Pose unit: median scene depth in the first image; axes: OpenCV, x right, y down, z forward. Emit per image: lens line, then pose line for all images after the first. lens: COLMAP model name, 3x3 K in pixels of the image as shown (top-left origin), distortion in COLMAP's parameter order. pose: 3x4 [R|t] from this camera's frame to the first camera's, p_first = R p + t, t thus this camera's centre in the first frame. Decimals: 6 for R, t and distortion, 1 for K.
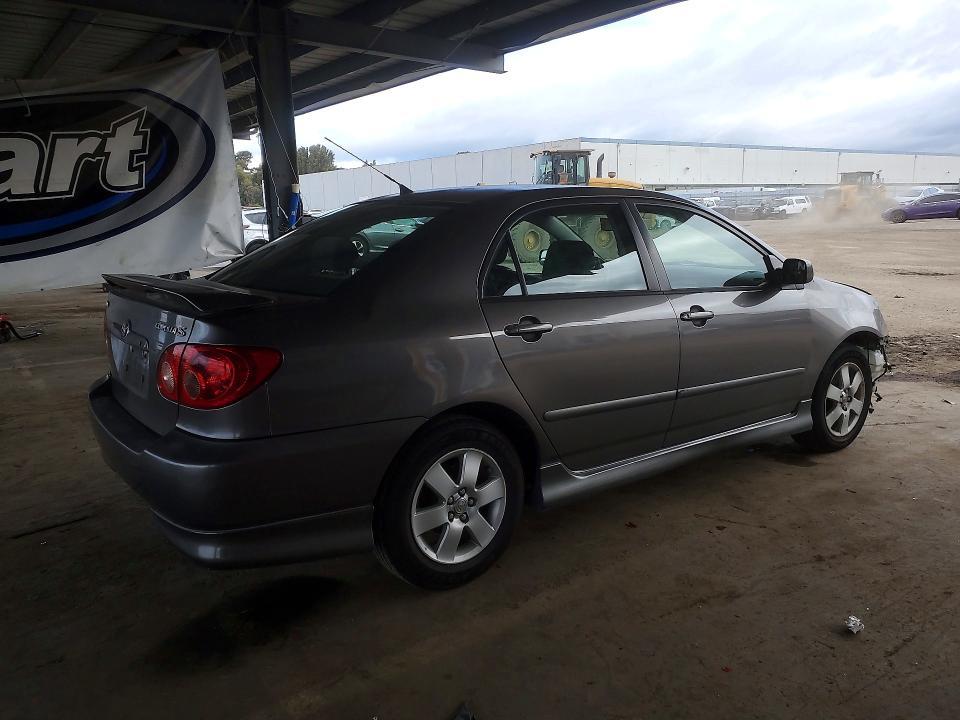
lens RADIAL K [[749.9, 0, 479.8], [0, 749.9, 357.4], [0, 0, 1]] dist [0.046564, 0.003859]
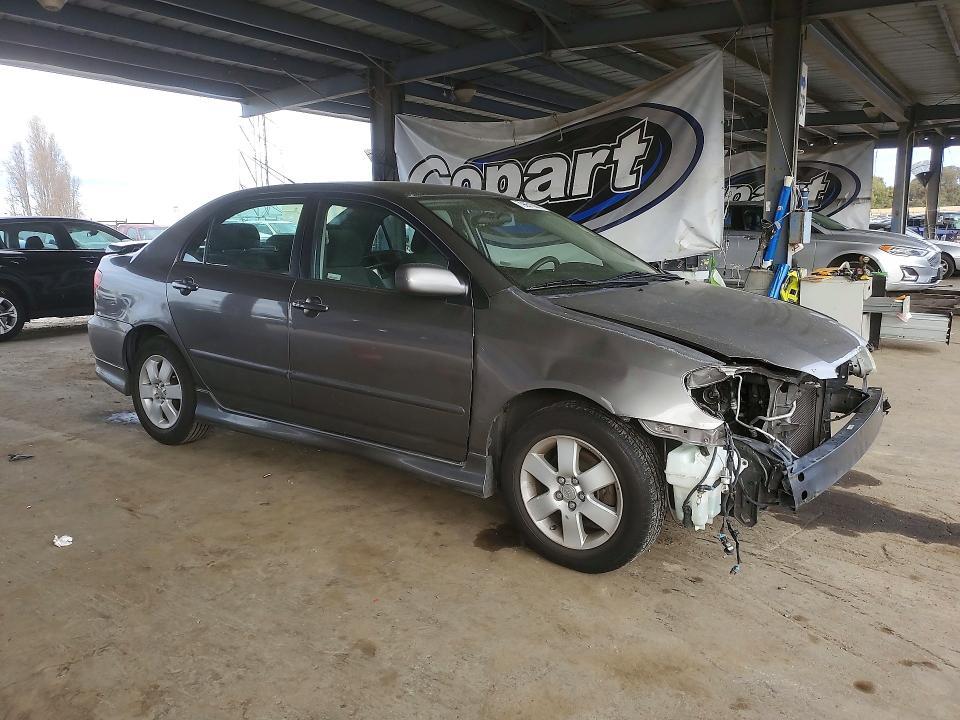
lens RADIAL K [[749.9, 0, 479.8], [0, 749.9, 362.6], [0, 0, 1]] dist [0.046564, 0.003859]
pose [[0.278344, 0.184487, -0.942597, 0.674669], [-0.172569, 0.975016, 0.139873, -0.082937], [0.944851, 0.123730, 0.303227, 0.464643]]
